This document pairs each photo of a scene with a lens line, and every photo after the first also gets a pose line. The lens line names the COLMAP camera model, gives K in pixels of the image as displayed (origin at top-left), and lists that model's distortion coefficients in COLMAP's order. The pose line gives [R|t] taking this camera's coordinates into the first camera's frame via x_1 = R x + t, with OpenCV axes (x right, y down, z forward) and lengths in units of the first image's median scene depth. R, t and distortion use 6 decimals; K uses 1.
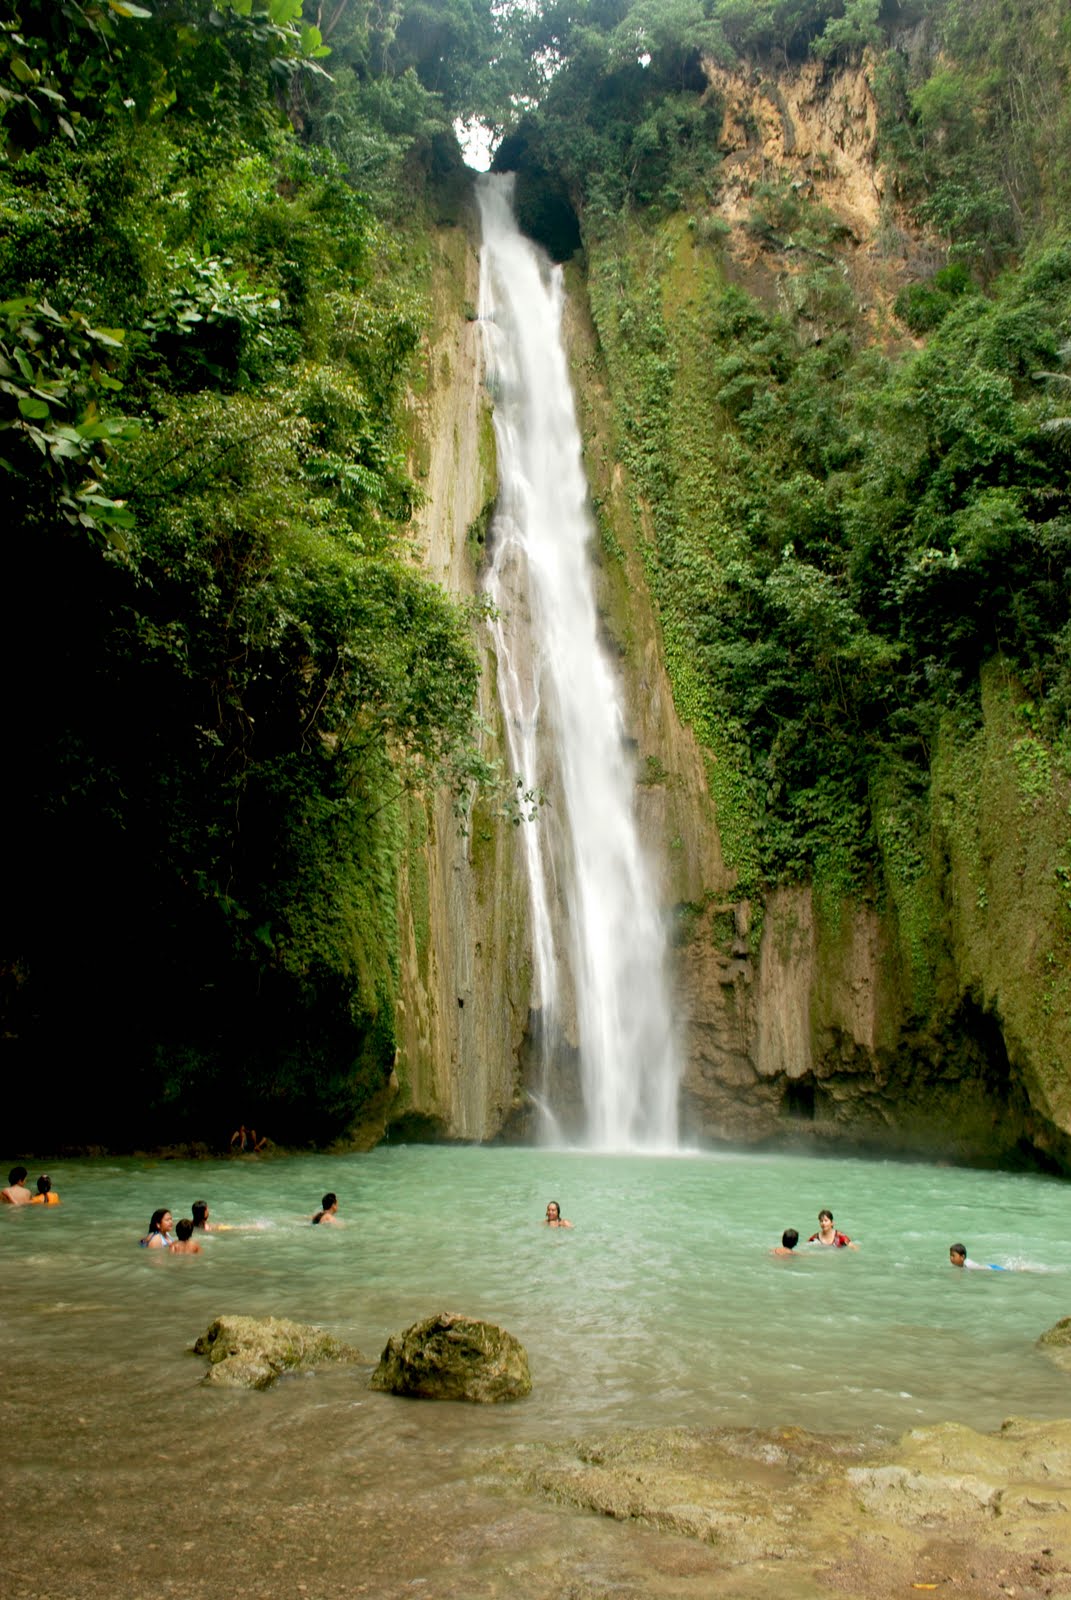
lens RADIAL K [[1267.0, 0, 568.8], [0, 1267.0, 805.7], [0, 0, 1]] dist [-0.060294, -0.009292]
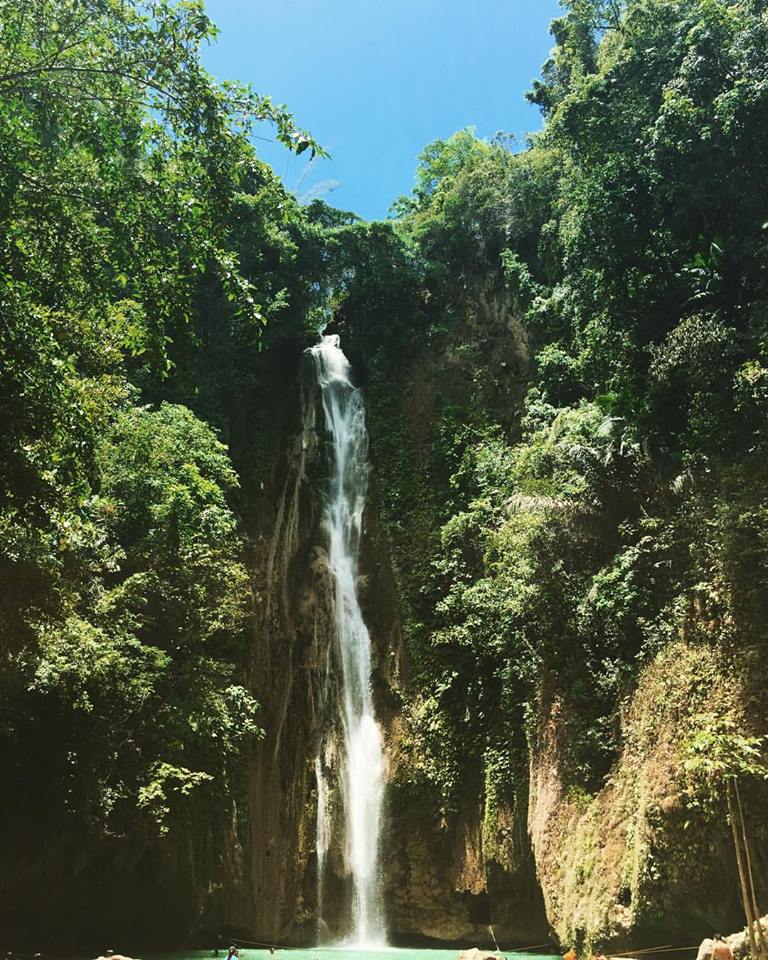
lens RADIAL K [[865.0, 0, 381.4], [0, 865.0, 460.8], [0, 0, 1]] dist [0.087030, -0.124971]
pose [[0.995300, -0.068221, -0.068733, 0.148397], [0.048808, 0.966386, -0.252421, -0.040854], [0.083643, 0.247880, 0.965173, -0.212937]]
